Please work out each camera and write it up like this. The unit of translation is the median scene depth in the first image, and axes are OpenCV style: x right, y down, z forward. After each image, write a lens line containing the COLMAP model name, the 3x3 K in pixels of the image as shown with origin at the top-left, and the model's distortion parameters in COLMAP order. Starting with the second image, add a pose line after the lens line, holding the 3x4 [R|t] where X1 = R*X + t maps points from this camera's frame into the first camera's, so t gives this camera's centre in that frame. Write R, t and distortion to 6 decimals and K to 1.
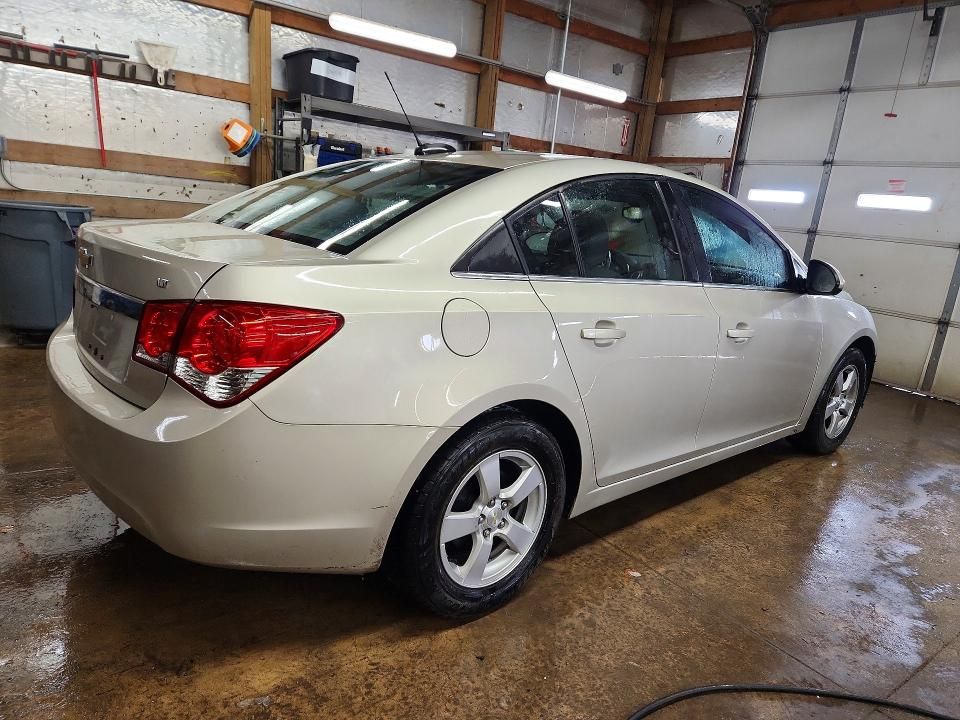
lens RADIAL K [[639.3, 0, 482.0], [0, 639.3, 361.2], [0, 0, 1]] dist [0.029145, -0.025515]
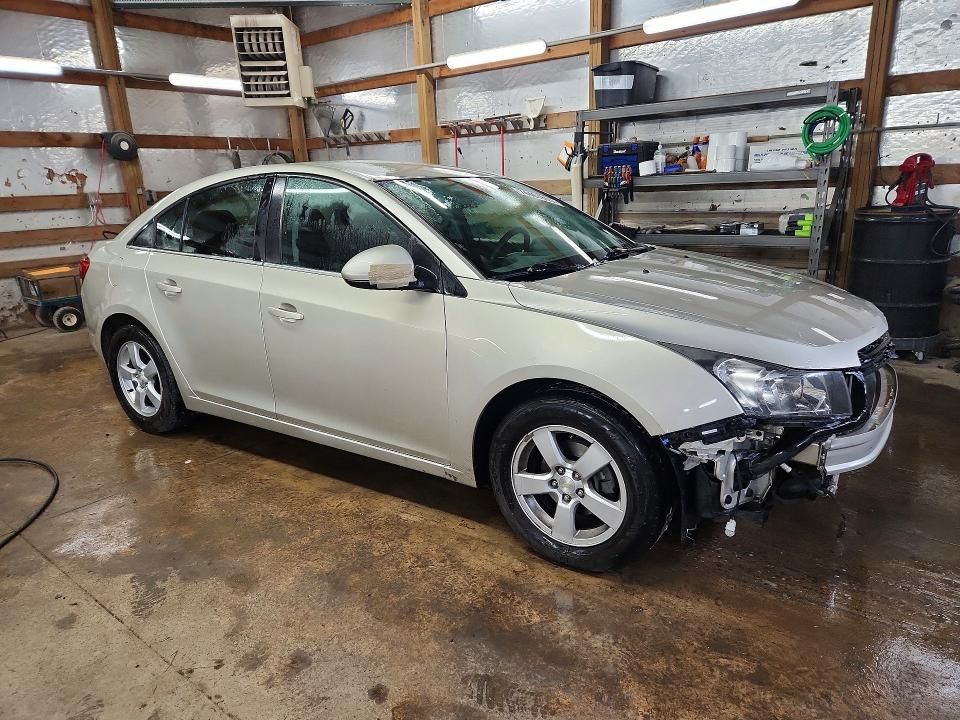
lens RADIAL K [[639.3, 0, 474.9], [0, 639.3, 366.4], [0, 0, 1]] dist [0.029145, -0.025515]
pose [[0.244578, 0.161709, -0.956050, 1.171320], [-0.174772, 0.977198, 0.120575, -0.108833], [0.953749, 0.137601, 0.267263, 0.804980]]
